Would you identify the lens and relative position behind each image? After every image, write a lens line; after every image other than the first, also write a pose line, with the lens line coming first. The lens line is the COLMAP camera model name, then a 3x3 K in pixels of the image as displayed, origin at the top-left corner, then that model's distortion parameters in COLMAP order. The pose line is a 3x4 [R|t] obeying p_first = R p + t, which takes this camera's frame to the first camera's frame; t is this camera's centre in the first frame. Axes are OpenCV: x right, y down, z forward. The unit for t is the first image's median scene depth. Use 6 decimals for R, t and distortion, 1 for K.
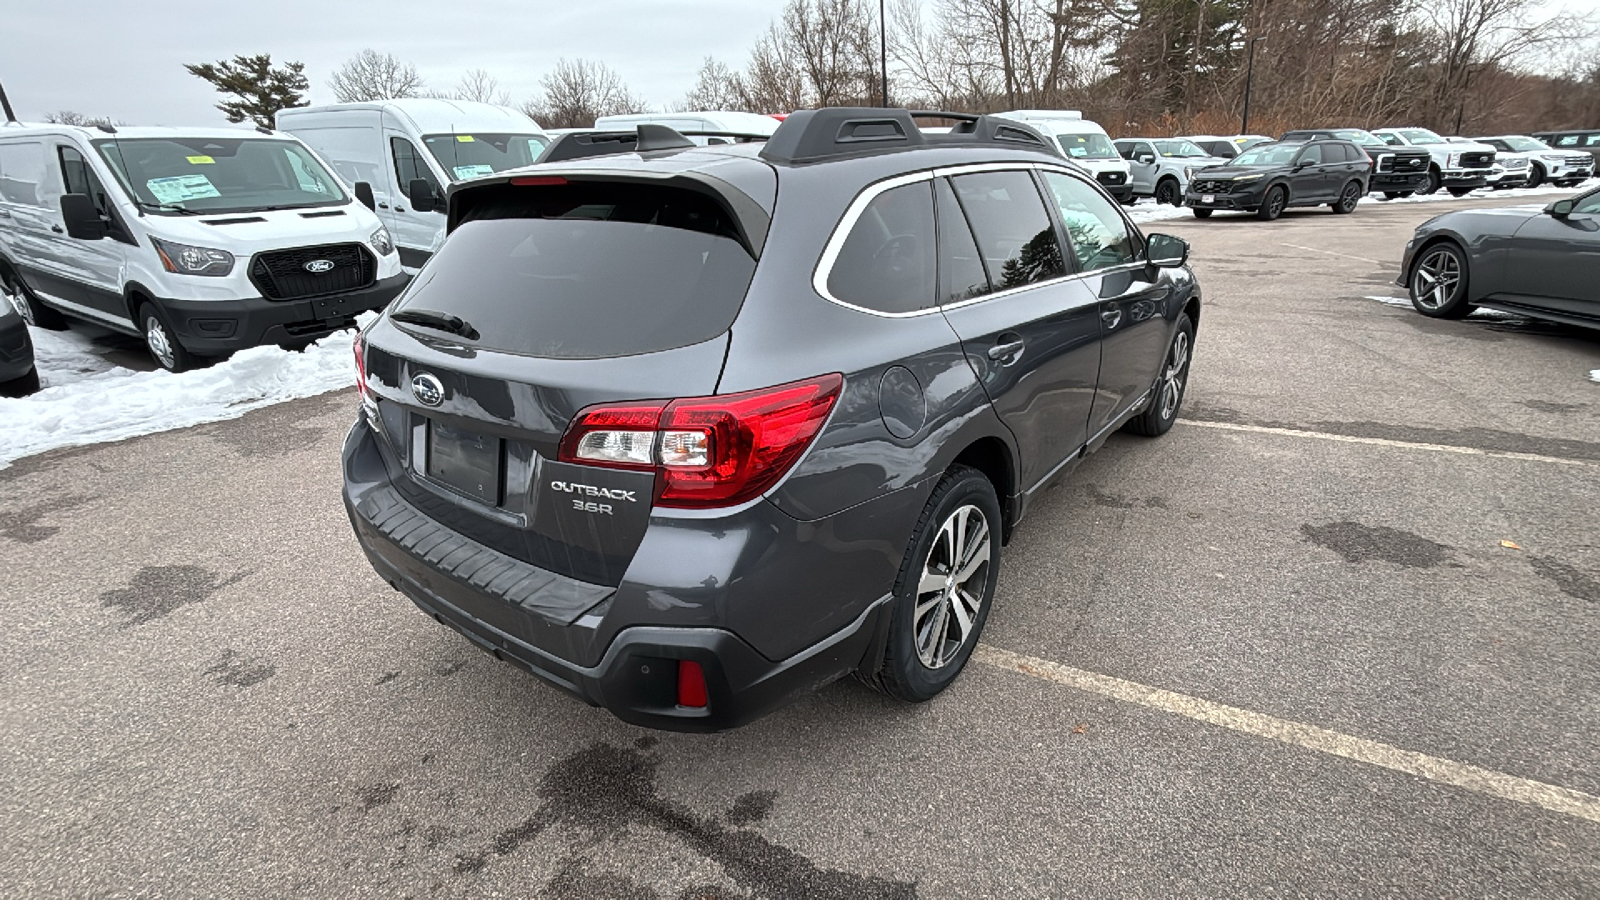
lens RADIAL K [[735.9, 0, 803.7], [0, 735.9, 459.4], [0, 0, 1]] dist [-0.010625, 0.004194]
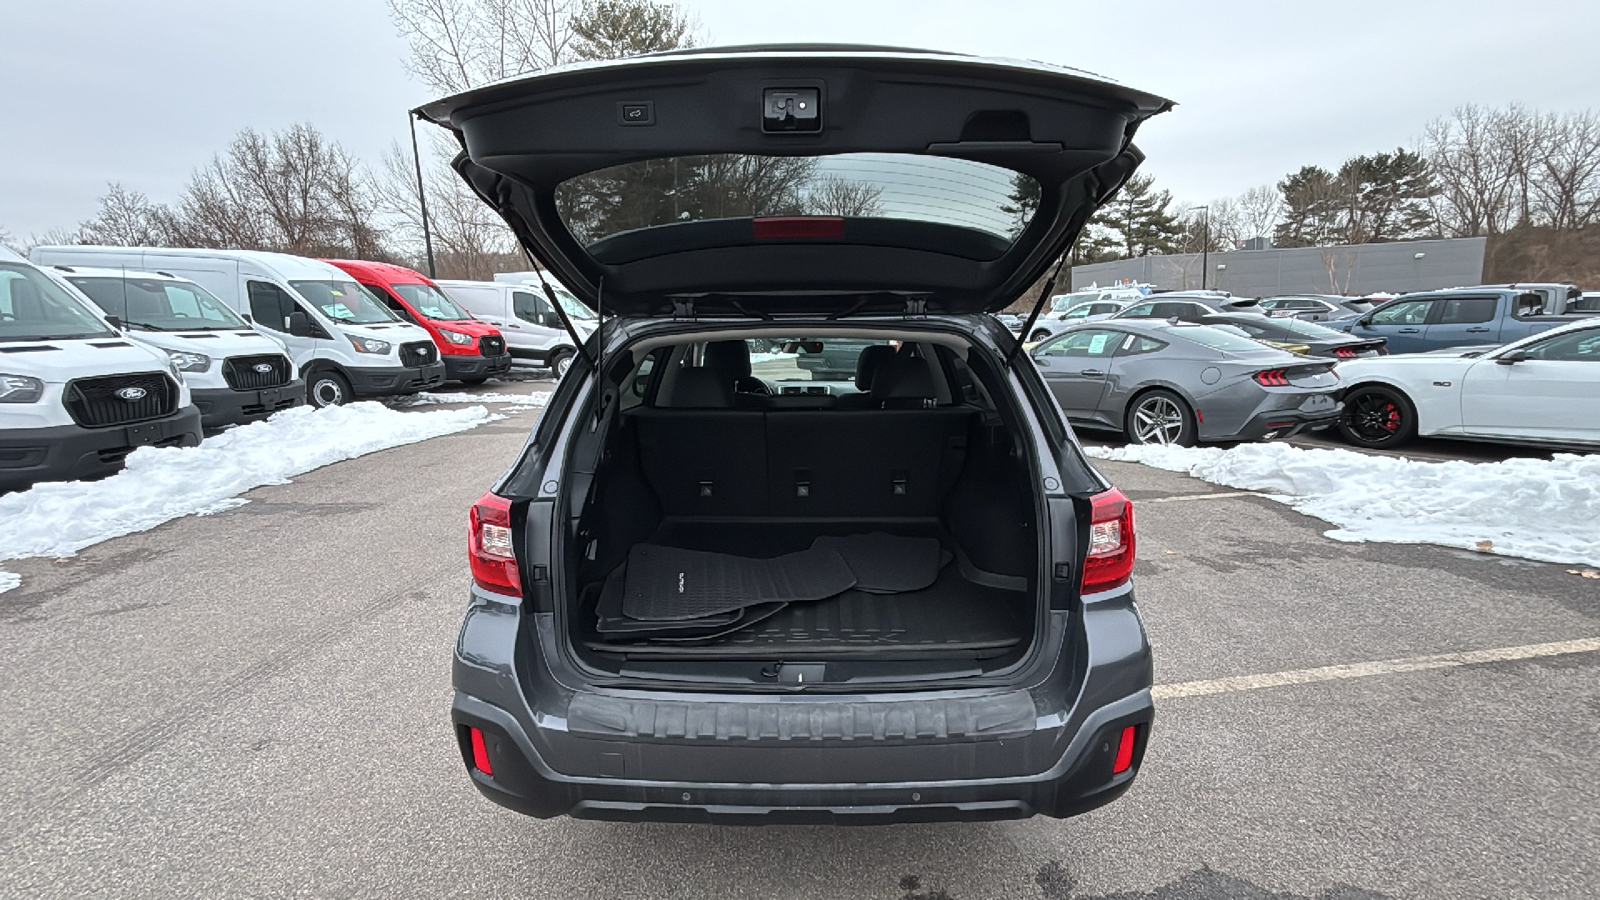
lens RADIAL K [[735.9, 0, 802.0], [0, 735.9, 459.5], [0, 0, 1]] dist [-0.010625, 0.004194]
pose [[0.799603, -0.088808, 0.593926, -0.077424], [0.201990, 0.971154, -0.126726, -0.005281], [-0.565539, 0.221298, 0.794476, 0.018204]]
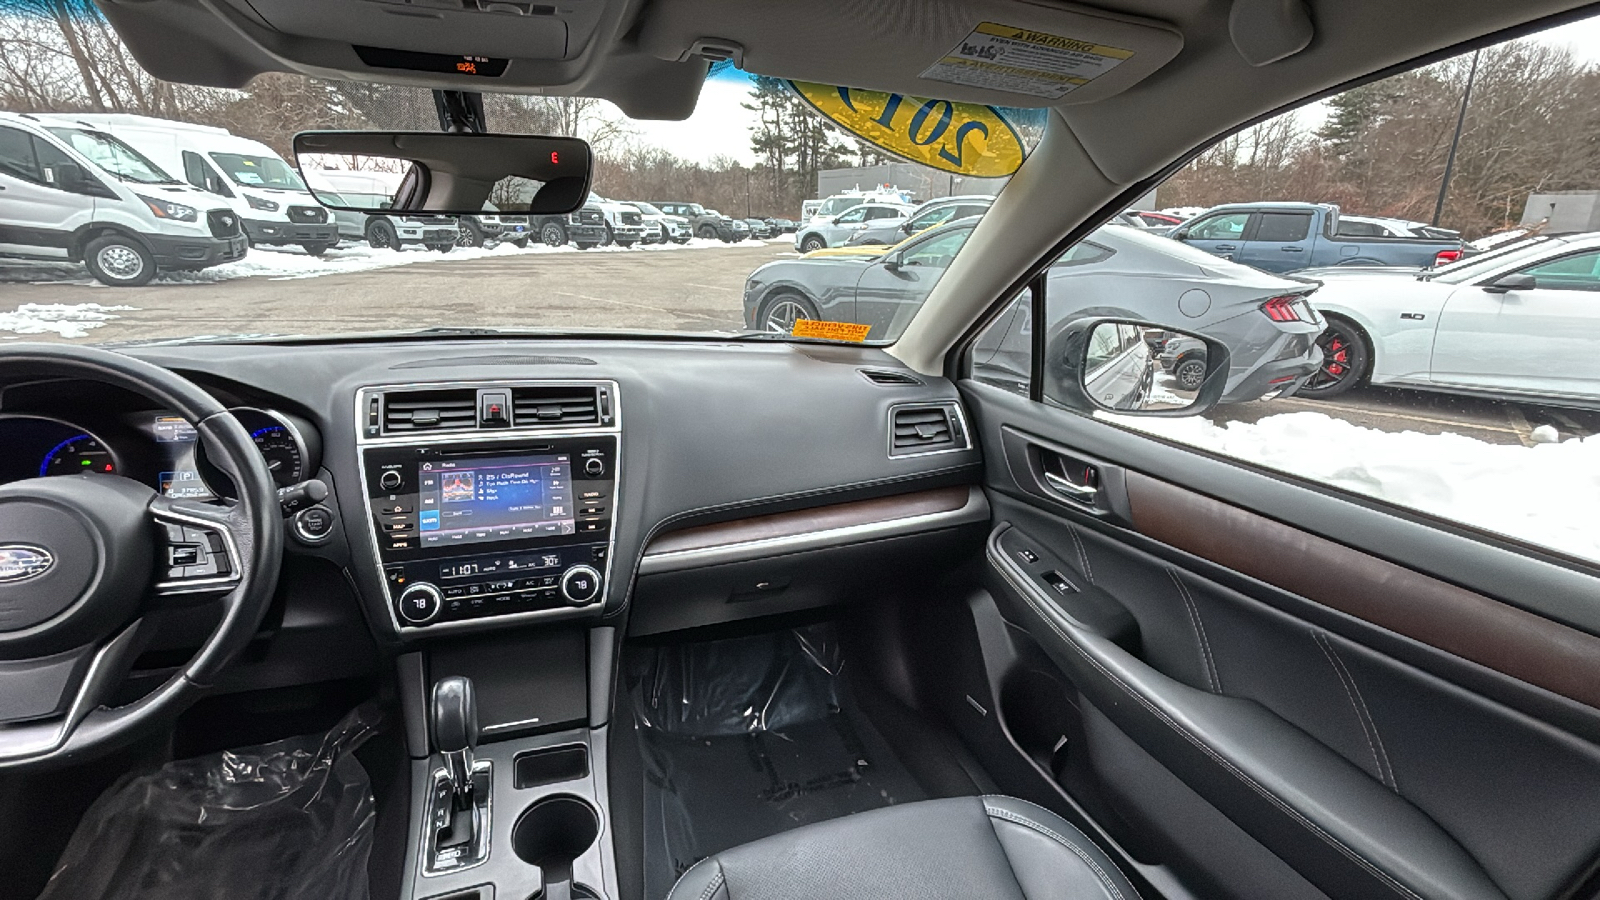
lens RADIAL K [[735.9, 0, 796.7], [0, 735.9, 459.3], [0, 0, 1]] dist [-0.010625, 0.004194]
pose [[0.556526, -0.202003, 0.805899, 0.018487], [0.248724, 0.966014, 0.070376, -0.043600], [-0.792726, 0.161281, 0.587855, 0.133198]]
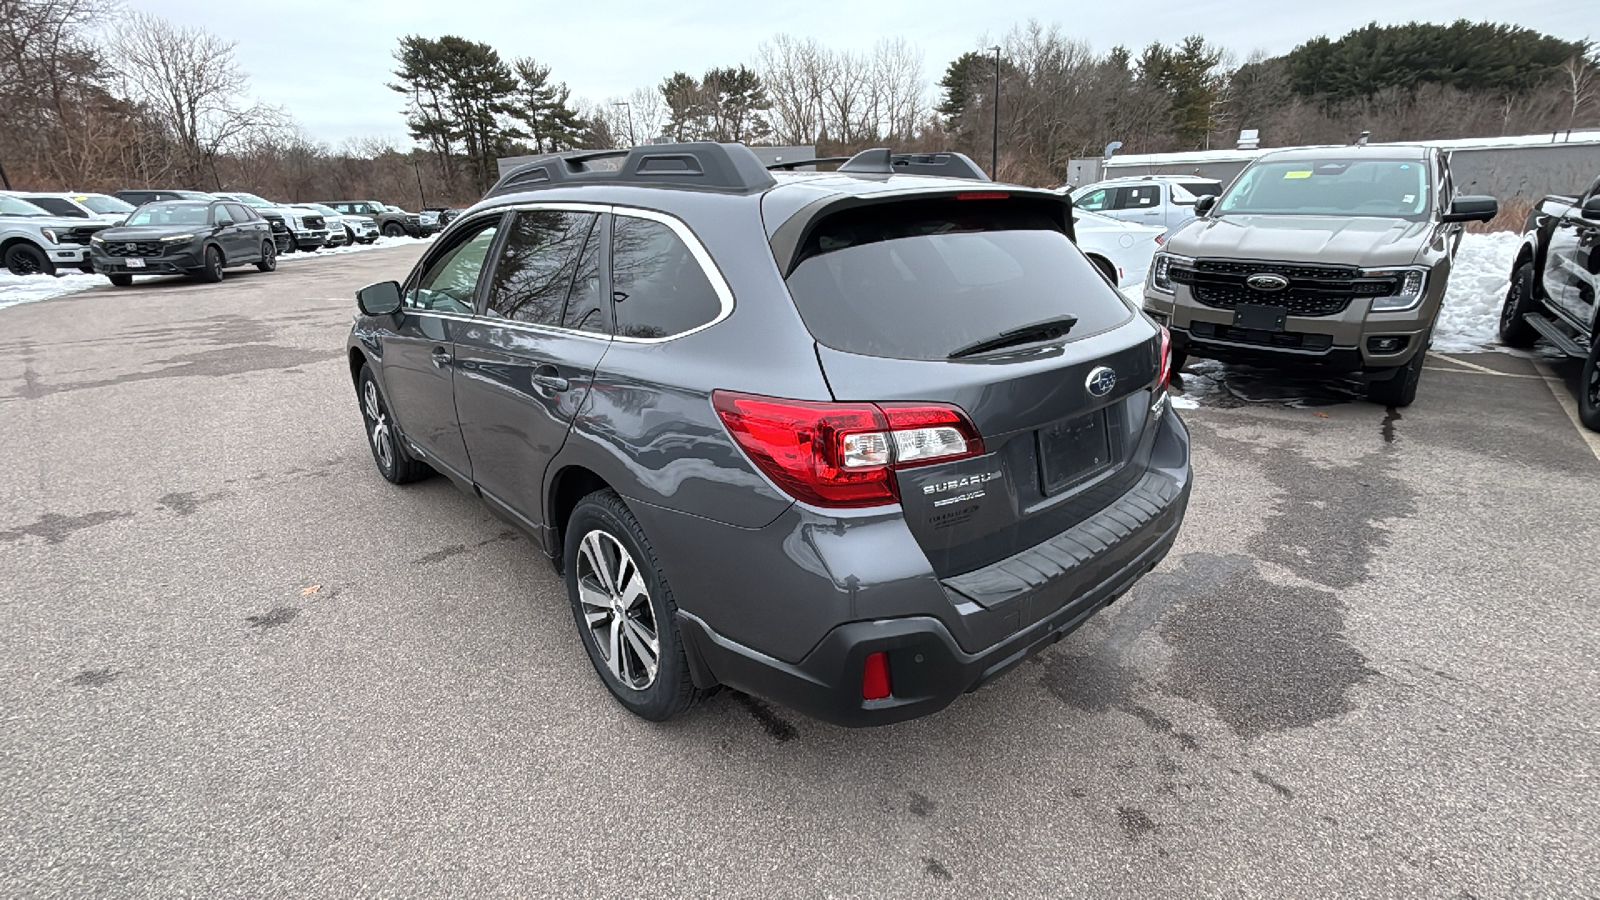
lens RADIAL K [[735.9, 0, 801.9], [0, 735.9, 450.0], [0, 0, 1]] dist [-0.010625, 0.004194]
pose [[0.189022, -0.281649, 0.940715, -0.120815], [0.366585, 0.908966, 0.198484, -0.027884], [-0.910981, 0.307334, 0.275063, 0.083586]]
